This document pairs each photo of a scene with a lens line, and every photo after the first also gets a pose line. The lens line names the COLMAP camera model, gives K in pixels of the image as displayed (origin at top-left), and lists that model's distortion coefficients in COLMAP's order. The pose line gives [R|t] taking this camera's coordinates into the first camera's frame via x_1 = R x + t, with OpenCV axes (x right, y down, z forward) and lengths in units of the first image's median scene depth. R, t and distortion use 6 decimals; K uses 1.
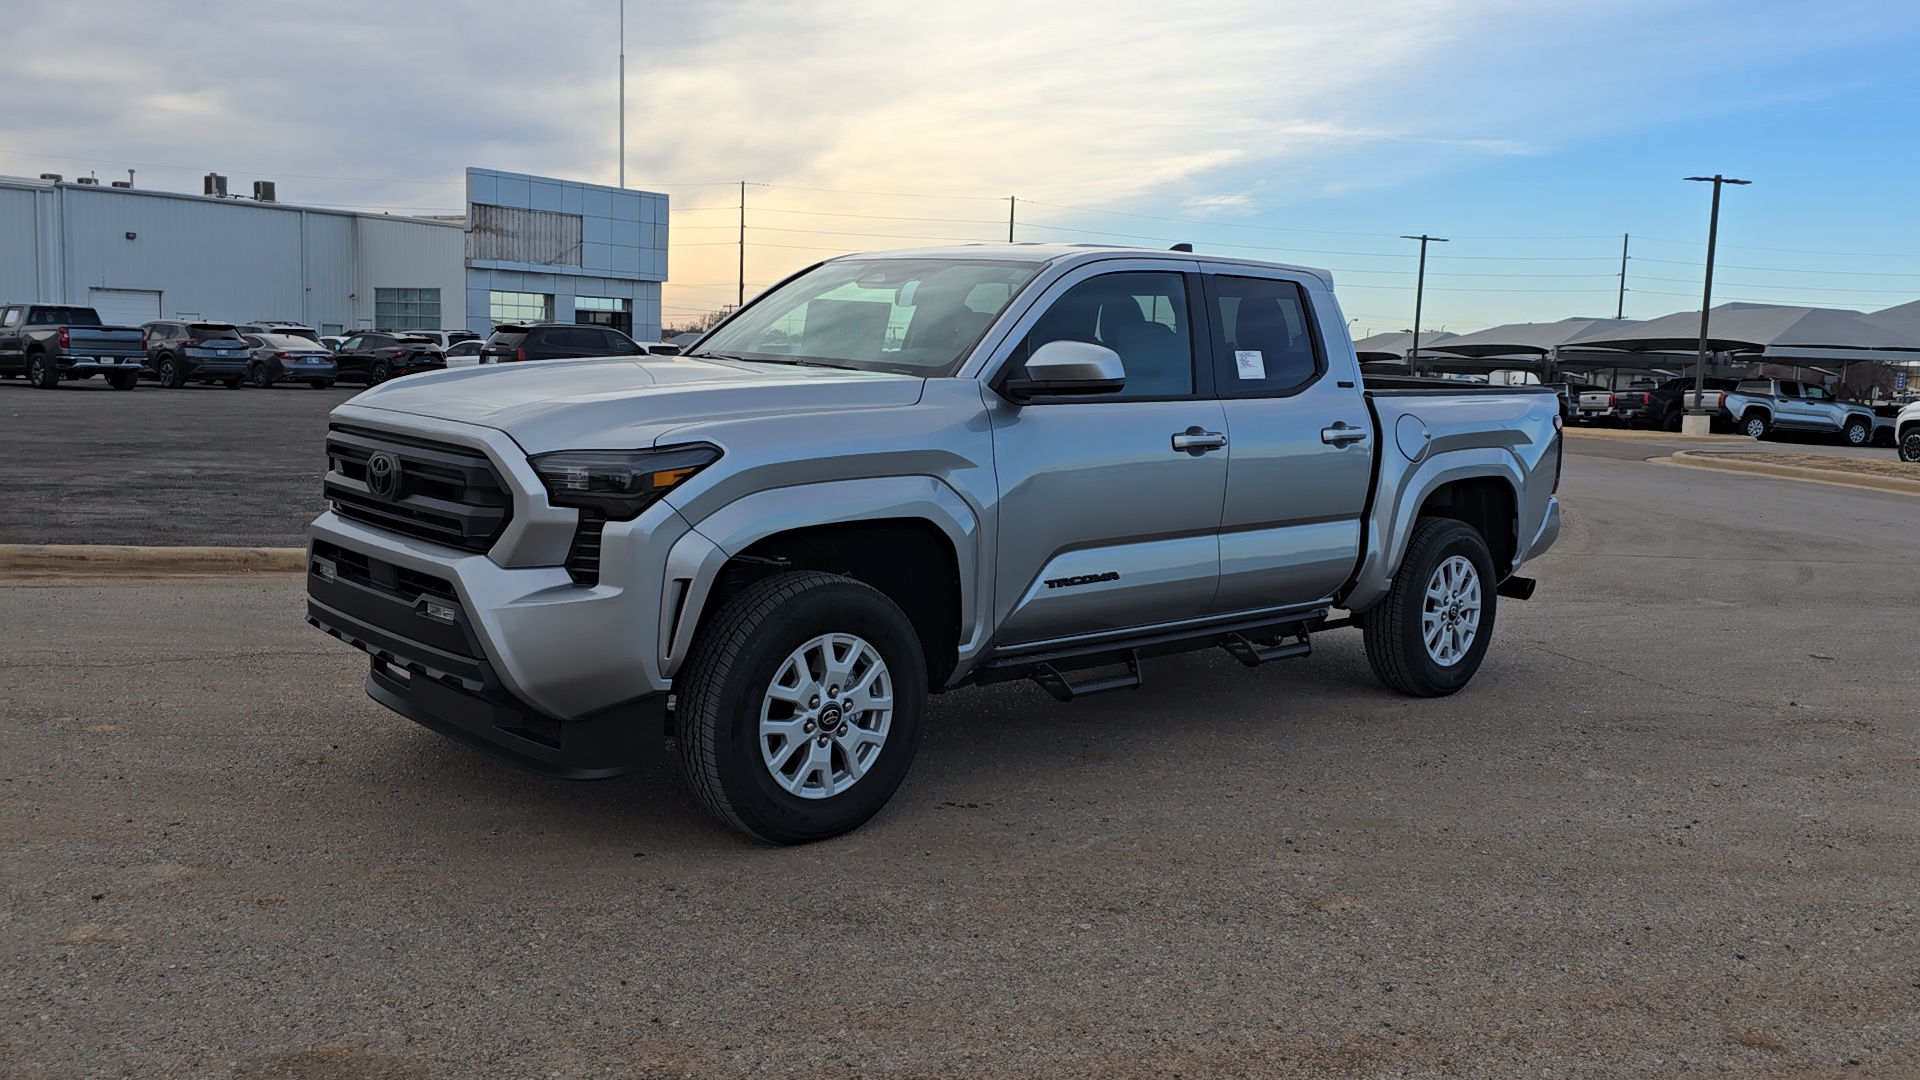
lens RADIAL K [[1604.8, 0, 965.3], [0, 1604.8, 534.4], [0, 0, 1]] dist [-0.000510, 0.000821]
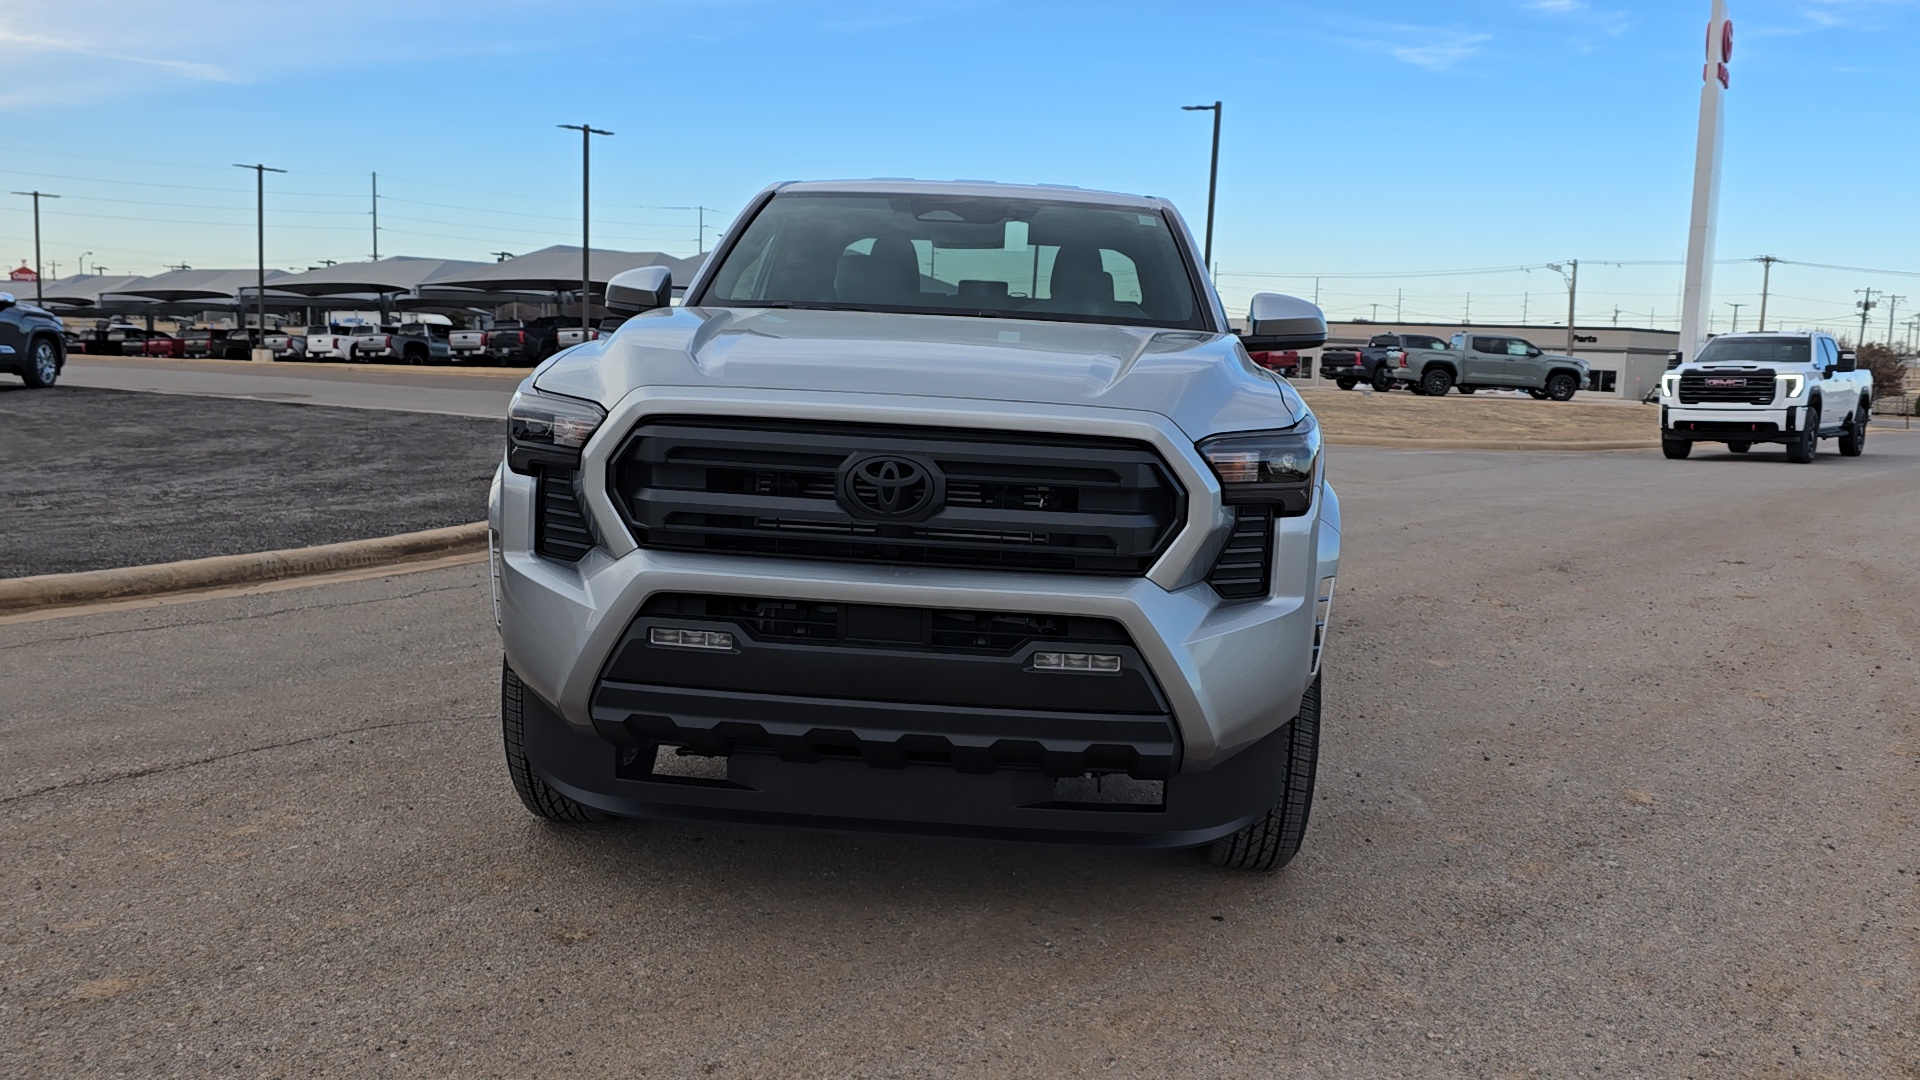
lens RADIAL K [[1604.8, 0, 965.3], [0, 1604.8, 534.4], [0, 0, 1]] dist [-0.000510, 0.000821]
pose [[0.728896, -0.098503, 0.677502, -0.092853], [0.072632, 0.995137, 0.066542, -0.006861], [-0.680761, 0.000706, 0.732505, 0.053273]]
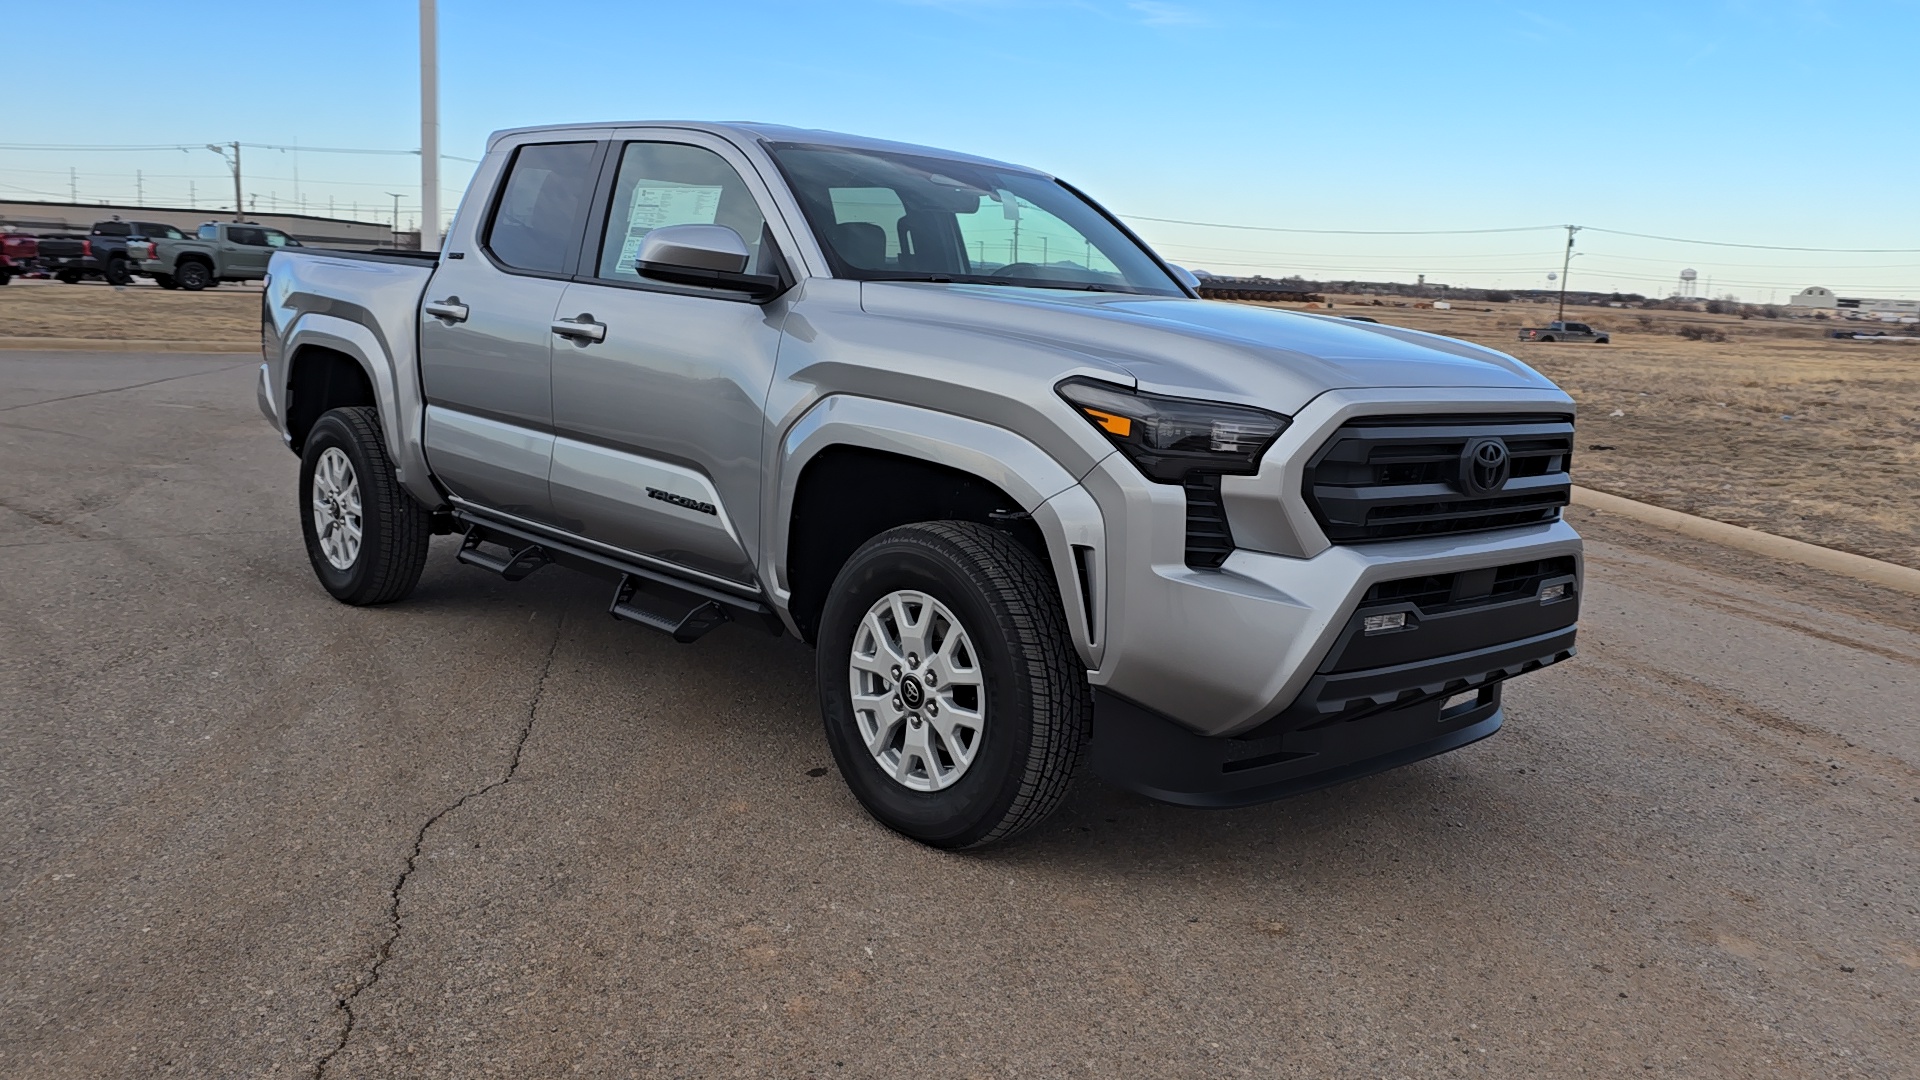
lens RADIAL K [[1604.8, 0, 965.3], [0, 1604.8, 534.4], [0, 0, 1]] dist [-0.000510, 0.000821]
pose [[0.020827, -0.196742, 0.980234, -0.133989], [0.069063, 0.978388, 0.194904, -0.020557], [-0.997395, 0.063639, 0.033965, 0.141178]]
